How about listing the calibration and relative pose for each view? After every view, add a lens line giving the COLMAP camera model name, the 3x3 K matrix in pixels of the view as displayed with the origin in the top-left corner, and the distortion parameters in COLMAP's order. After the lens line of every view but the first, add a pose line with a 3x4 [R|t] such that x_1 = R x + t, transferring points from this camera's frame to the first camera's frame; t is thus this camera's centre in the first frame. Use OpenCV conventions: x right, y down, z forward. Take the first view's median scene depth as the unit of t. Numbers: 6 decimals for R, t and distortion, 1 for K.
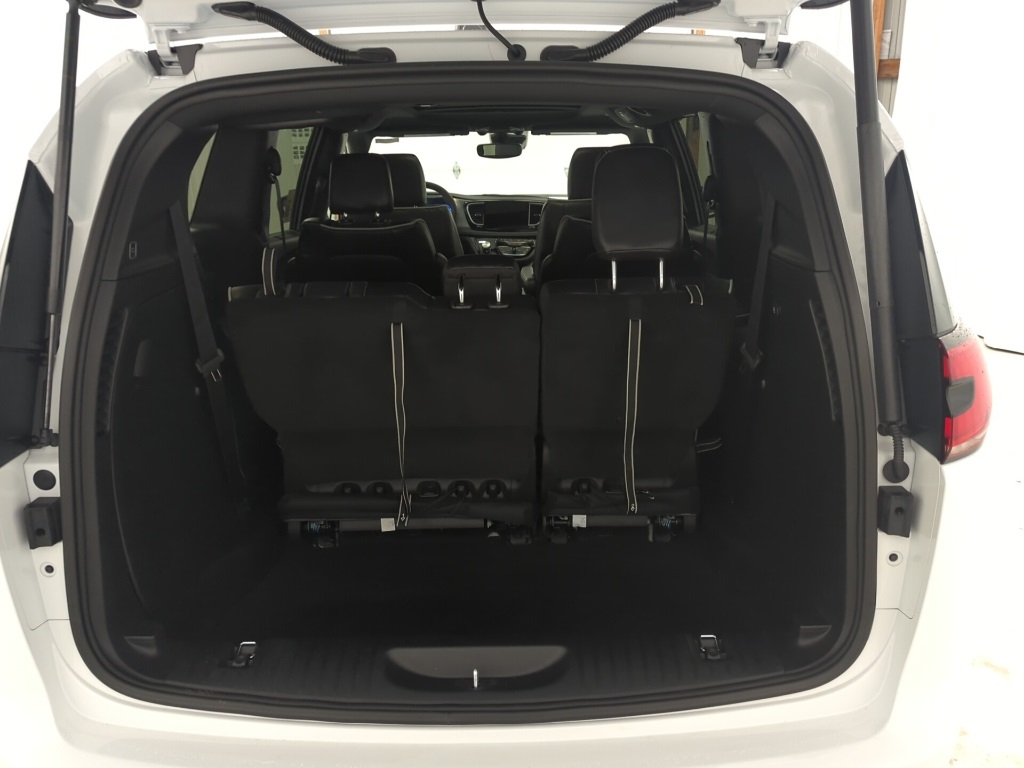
lens RADIAL K [[837.2, 0, 519.7], [0, 837.2, 374.4], [0, 0, 1]] dist [0.055348, -0.042607]
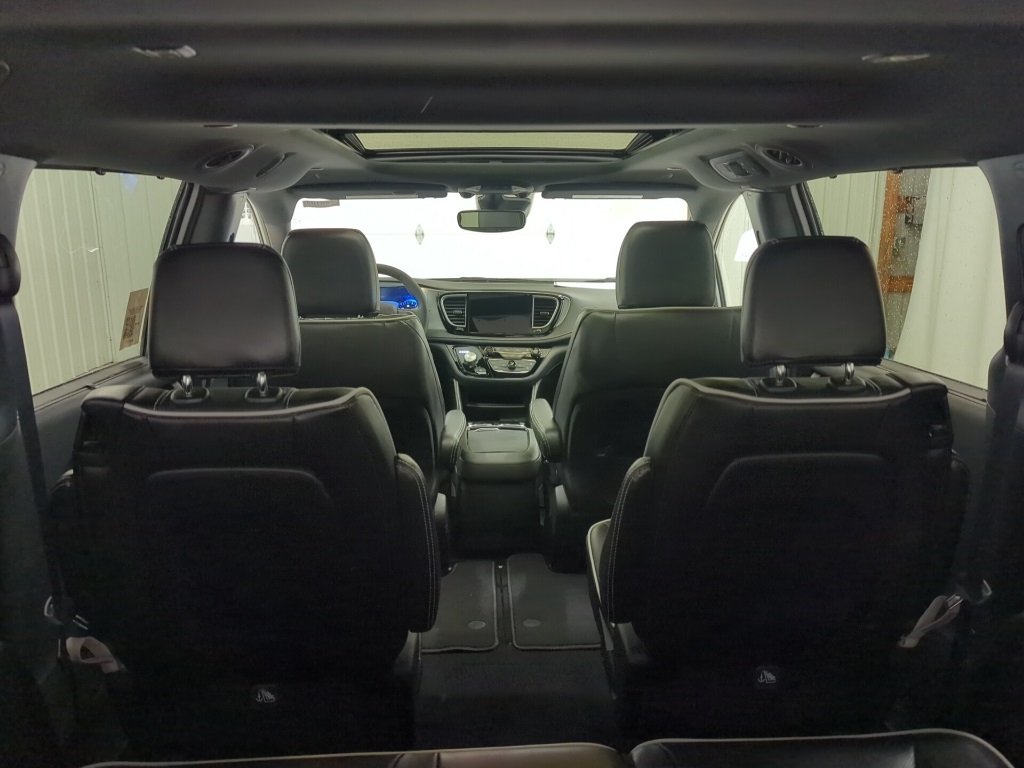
lens RADIAL K [[837.2, 0, 519.7], [0, 837.2, 374.4], [0, 0, 1]] dist [0.055348, -0.042607]
pose [[0.998751, 0.001631, 0.049932, -0.035598], [0.001611, 0.997896, -0.064821, -0.102260], [-0.049932, 0.064820, 0.996647, 0.346643]]
